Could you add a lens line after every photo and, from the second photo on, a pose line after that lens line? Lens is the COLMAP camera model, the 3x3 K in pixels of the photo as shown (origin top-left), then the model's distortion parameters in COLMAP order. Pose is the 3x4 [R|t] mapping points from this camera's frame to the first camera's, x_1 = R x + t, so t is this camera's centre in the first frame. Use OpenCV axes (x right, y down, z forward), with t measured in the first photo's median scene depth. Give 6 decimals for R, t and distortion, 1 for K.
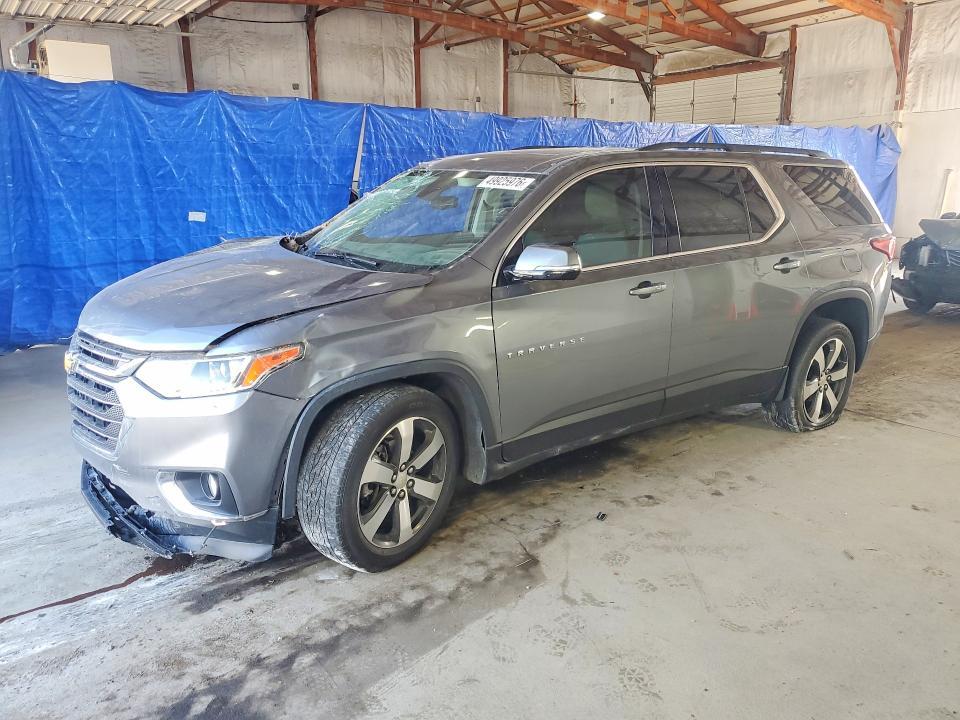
lens RADIAL K [[829.1, 0, 480.0], [0, 829.1, 360.0], [0, 0, 1]] dist [0.003567, 0.004573]
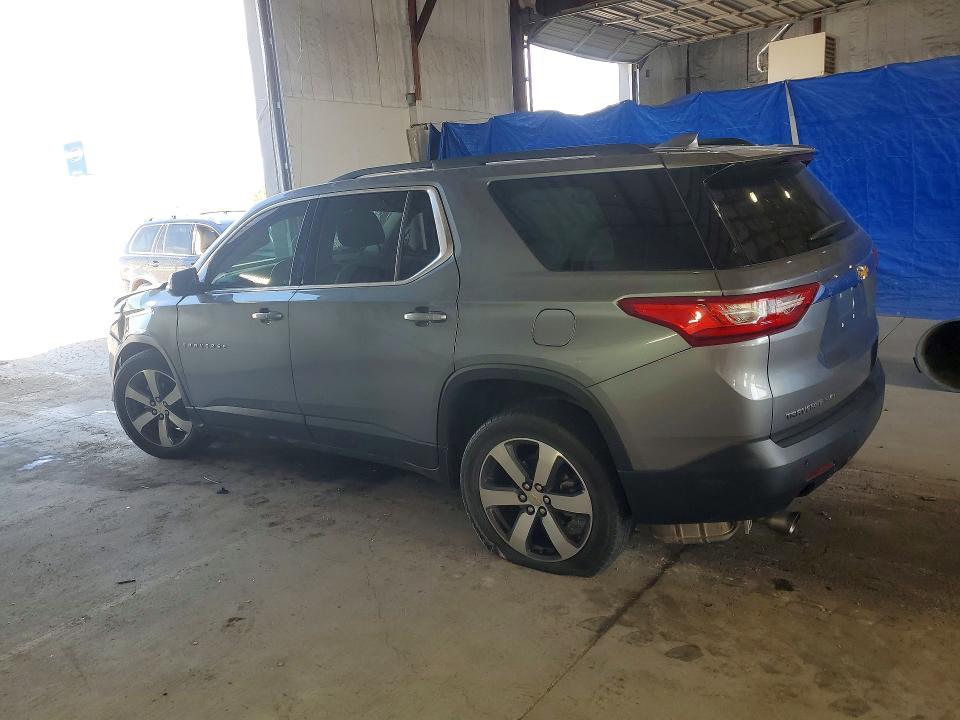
lens RADIAL K [[829.1, 0, 480.0], [0, 829.1, 360.0], [0, 0, 1]] dist [0.003567, 0.004573]
pose [[0.191685, 0.176900, -0.965382, 1.111592], [-0.124151, 0.980091, 0.154944, -0.194565], [0.973572, 0.090153, 0.209831, 0.885083]]
